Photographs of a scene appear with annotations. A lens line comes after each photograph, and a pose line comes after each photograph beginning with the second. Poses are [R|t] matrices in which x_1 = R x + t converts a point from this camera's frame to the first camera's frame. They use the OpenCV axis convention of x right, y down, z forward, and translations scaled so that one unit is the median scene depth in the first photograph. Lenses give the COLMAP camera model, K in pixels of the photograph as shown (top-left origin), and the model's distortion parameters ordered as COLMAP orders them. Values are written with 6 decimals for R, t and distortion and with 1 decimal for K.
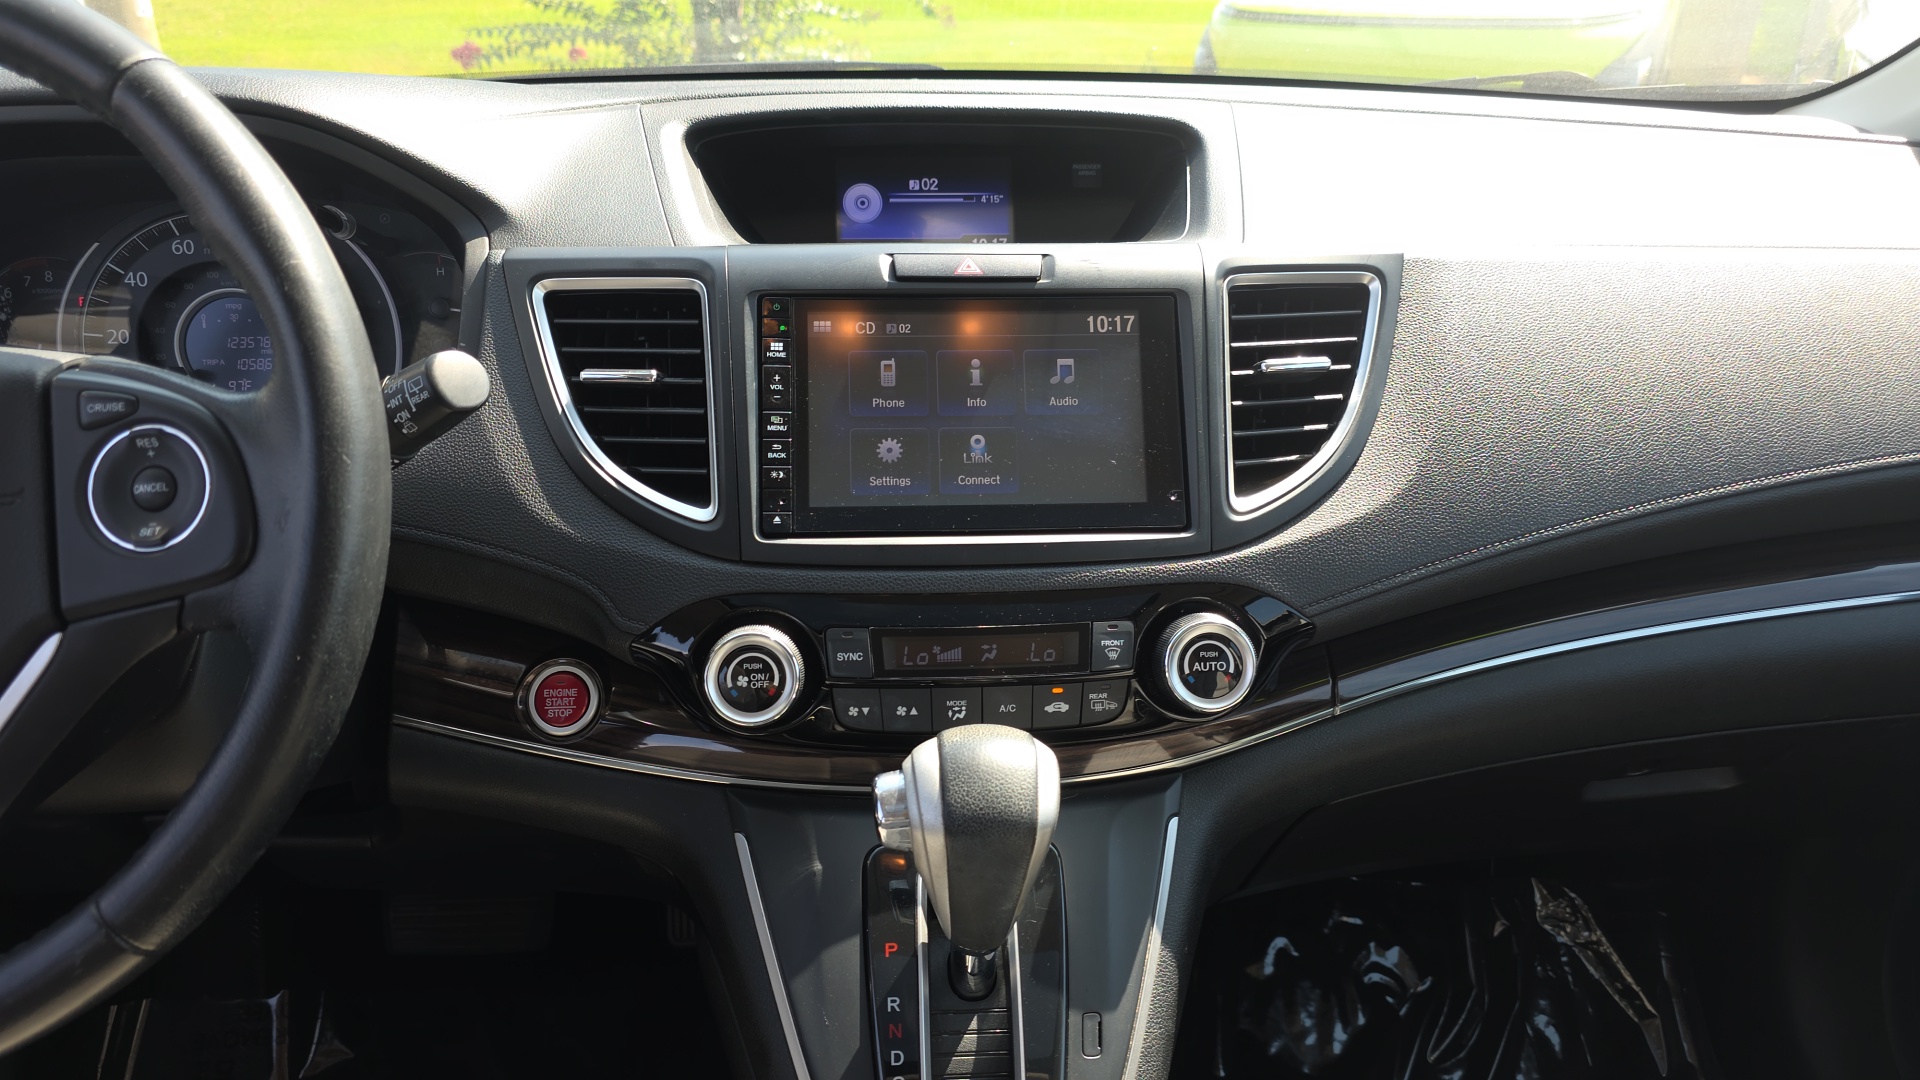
lens RADIAL K [[1310.4, 0, 970.3], [0, 1310.4, 555.9], [0, 0, 1]] dist [0.099087, -0.144672]
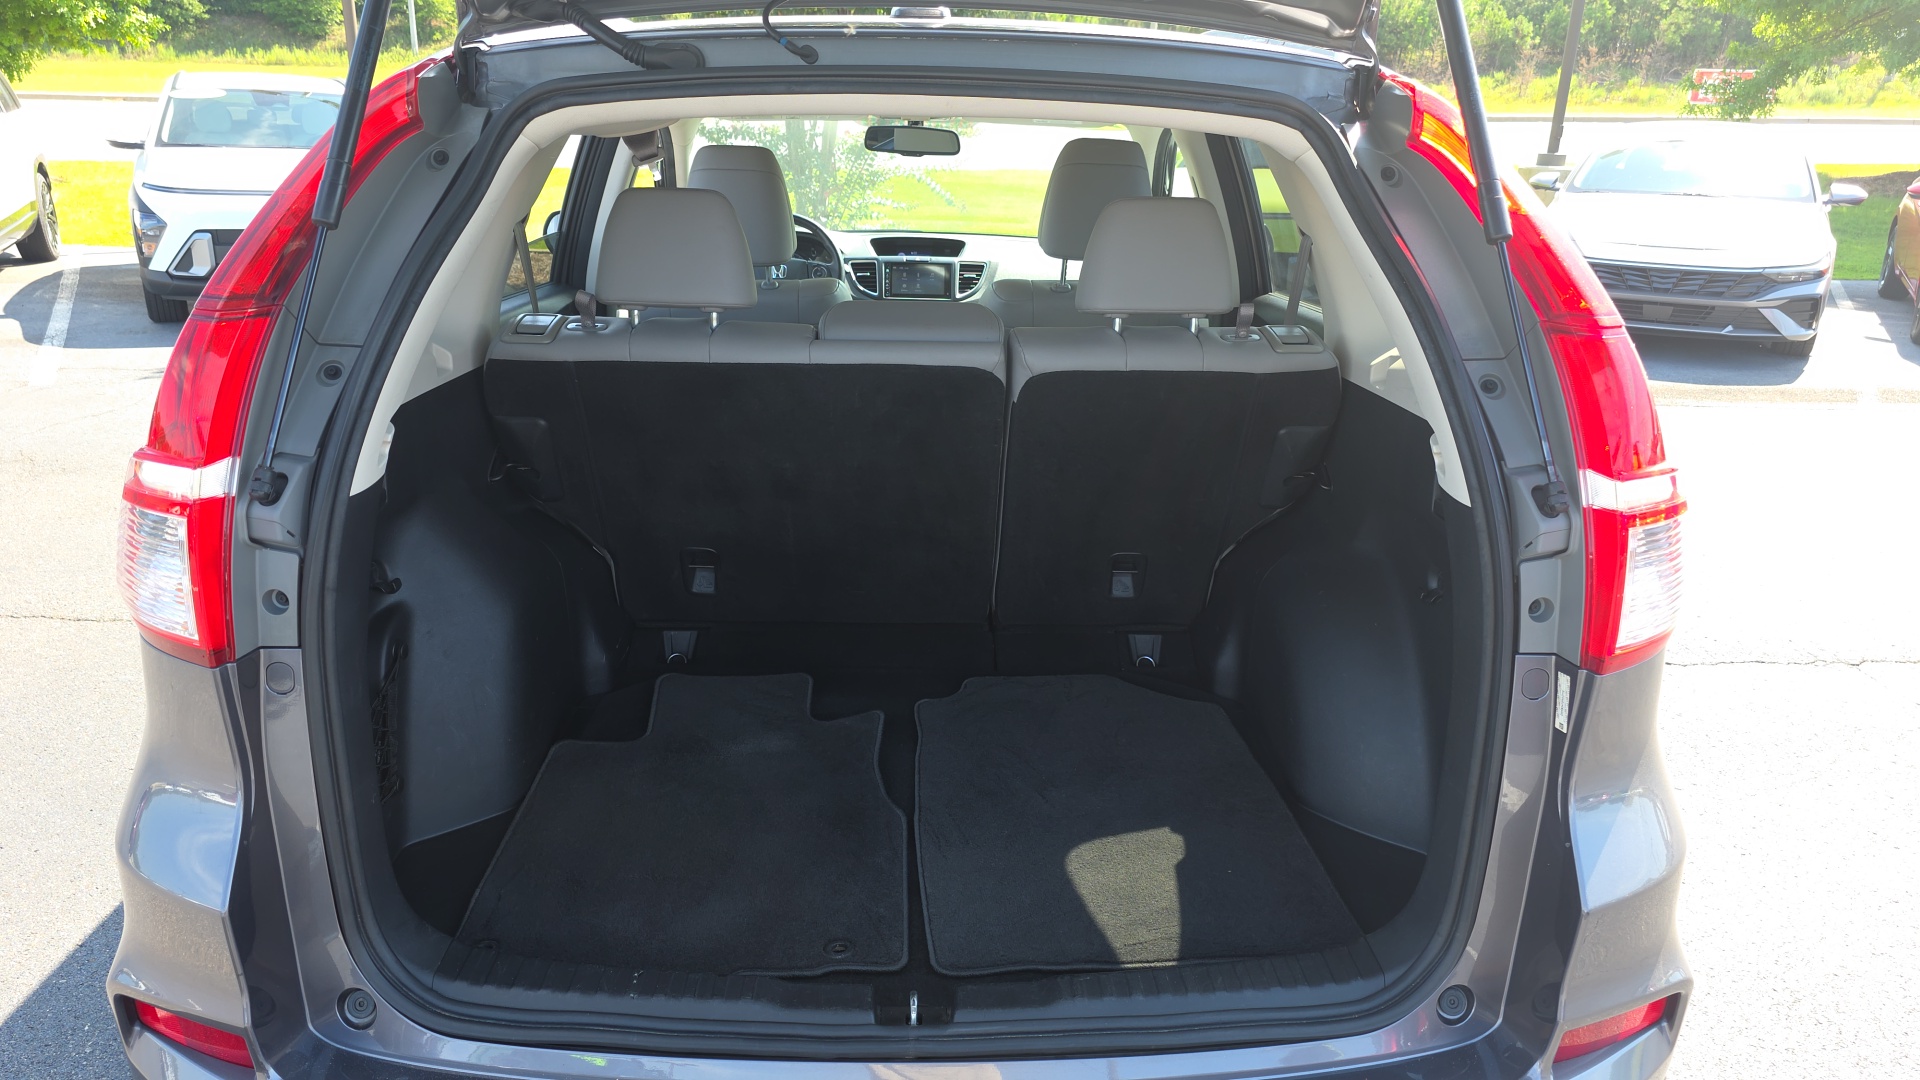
lens RADIAL K [[1332.7, 0, 924.4], [0, 1332.7, 539.4], [0, 0, 1]] dist [0.035693, -0.046384]
pose [[0.997850, 0.031371, -0.057550, 0.447996], [-0.038696, 0.990636, -0.130934, 1.989759], [0.052903, 0.132880, 0.989719, -5.267554]]
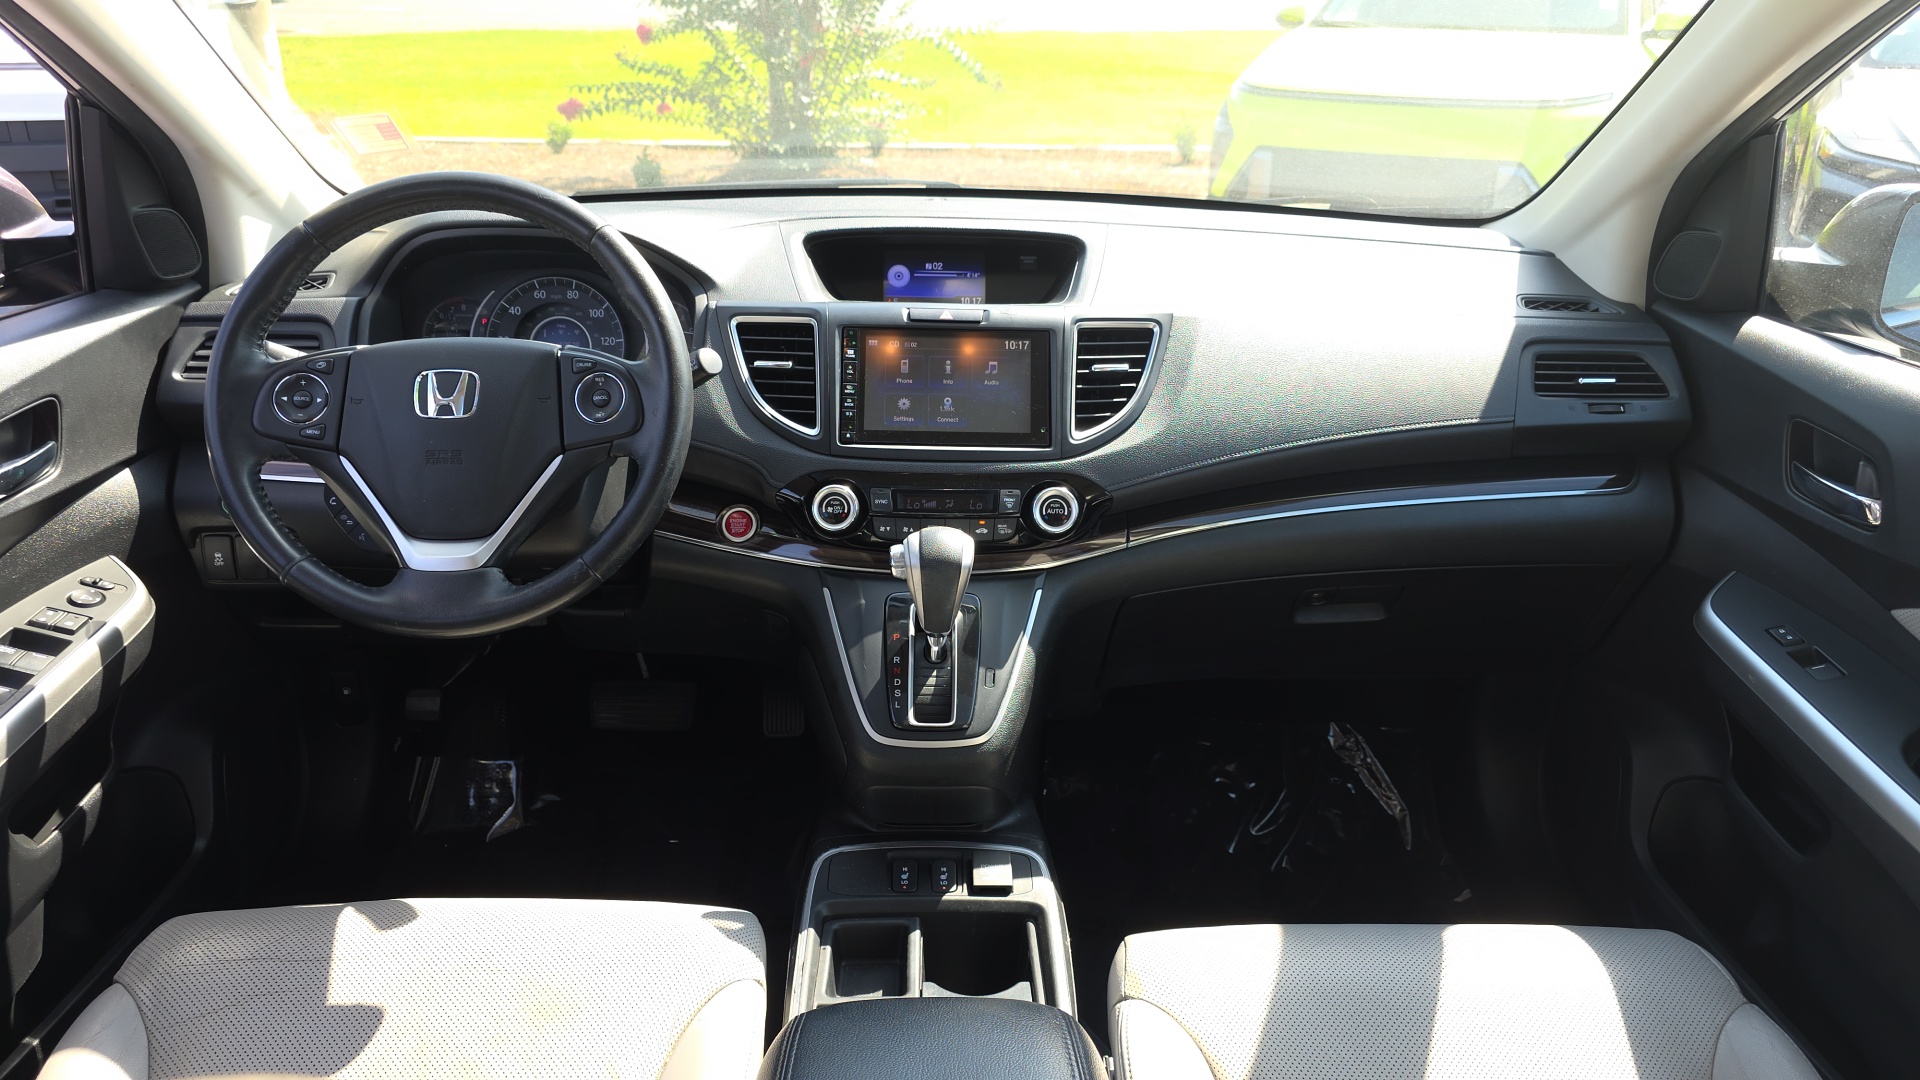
lens RADIAL K [[1322.6, 0, 975.9], [0, 1322.6, 544.1], [0, 0, 1]] dist [0.065451, -0.066448]
pose [[0.999085, 0.029348, -0.031110, 0.118594], [-0.030457, 0.998896, -0.035774, 0.204817], [0.030026, 0.036688, 0.998876, -1.027025]]
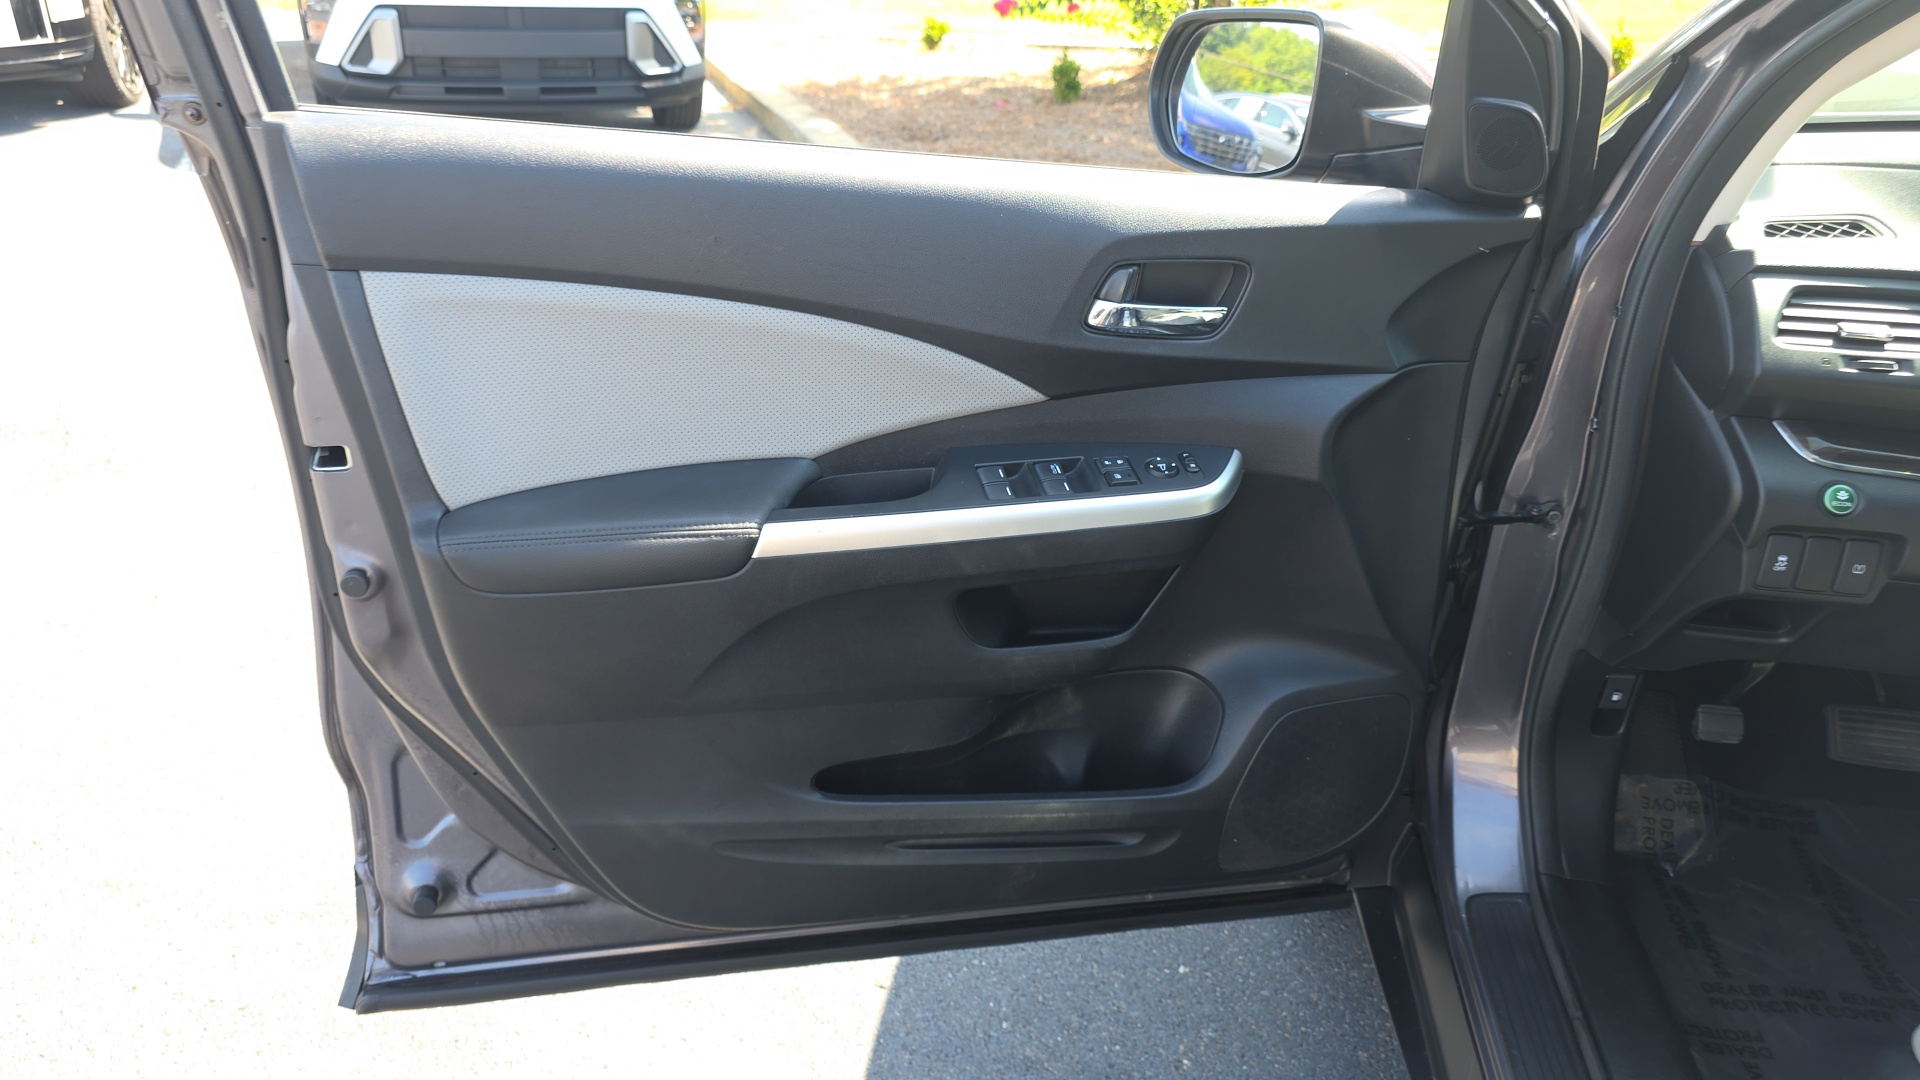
lens RADIAL K [[1299.2, 0, 960.0], [0, 1299.2, 540.0], [0, 0, 1]] dist [0.037520, -0.044103]
pose [[0.981213, 0.099609, -0.165223, -1.927049], [-0.094011, 0.994711, 0.041381, 0.192950], [0.168471, -0.025071, 0.985388, -0.844336]]
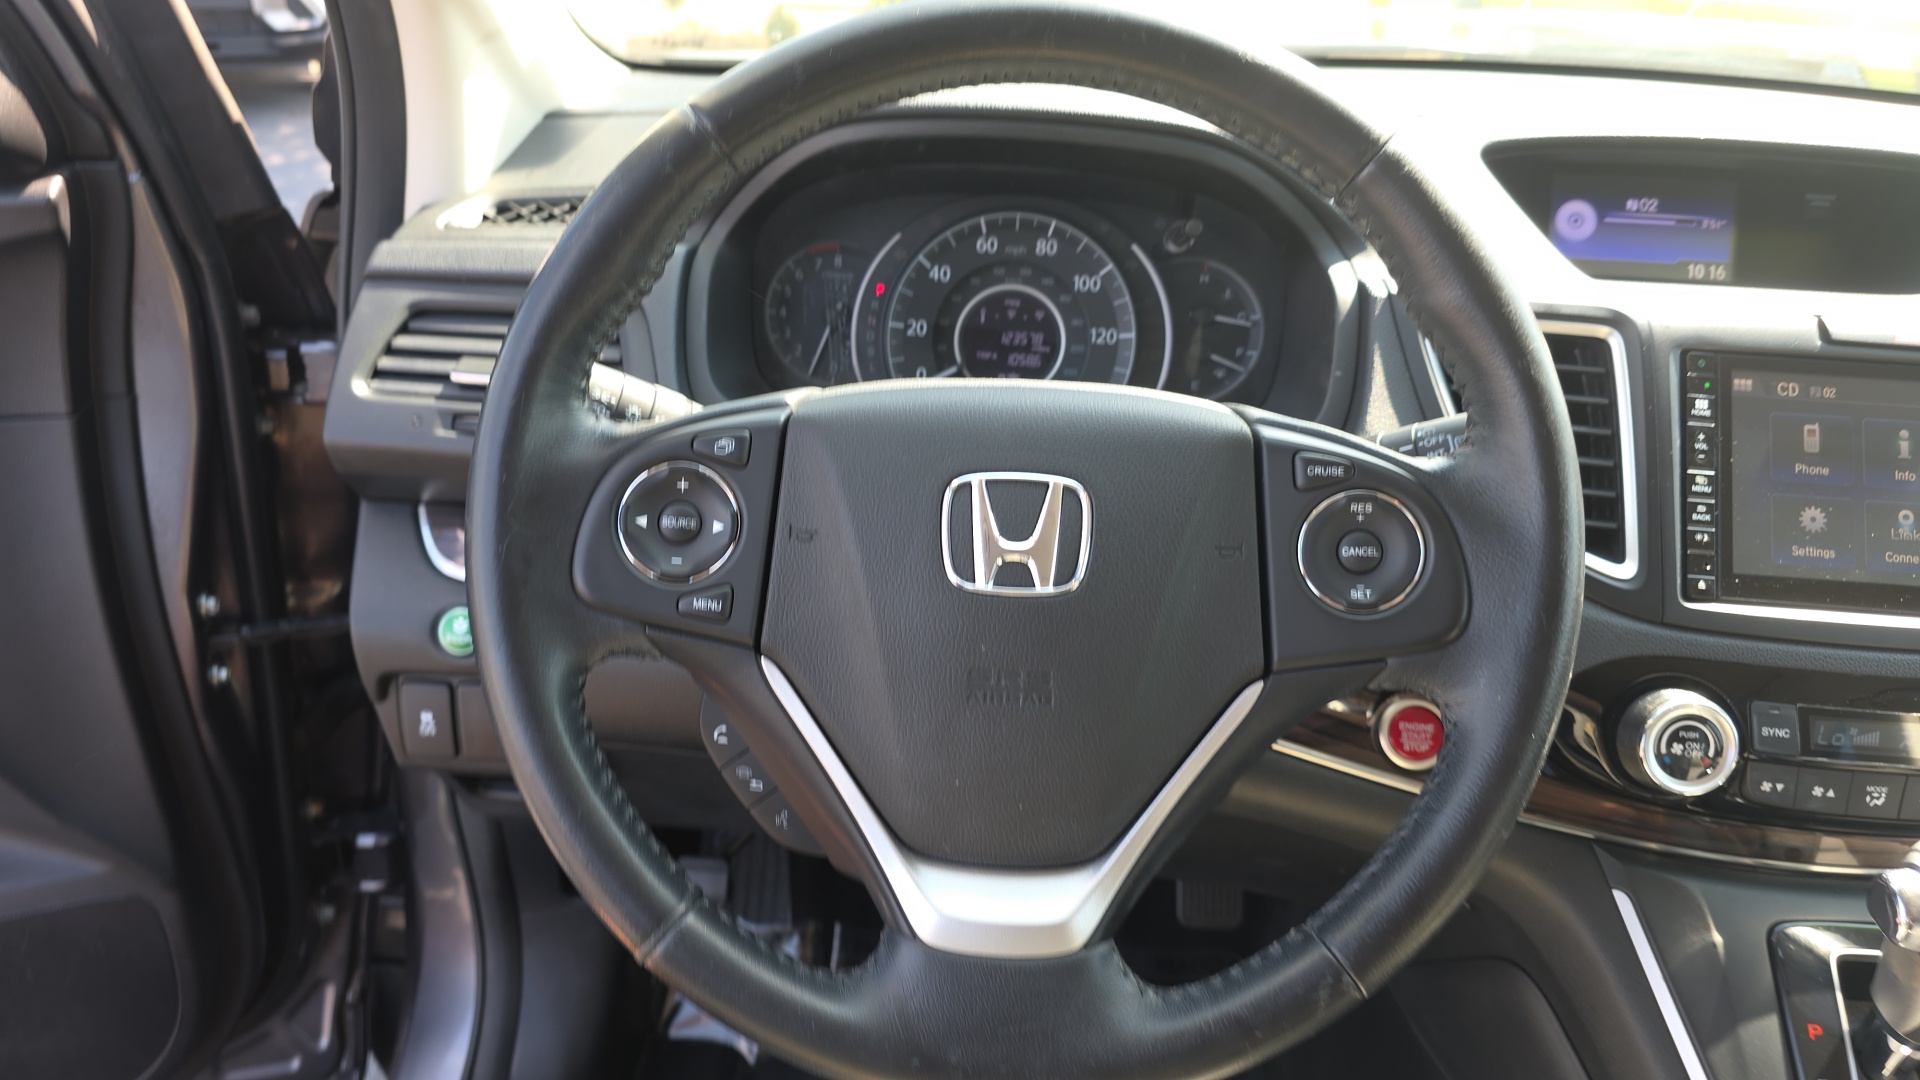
lens RADIAL K [[1332.7, 0, 924.4], [0, 1332.7, 539.4], [0, 0, 1]] dist [0.035693, -0.046384]
pose [[0.990820, 0.087428, -0.103115, -0.603567], [-0.082876, 0.995421, 0.047640, -0.058552], [0.106808, -0.038657, 0.993528, -0.052389]]
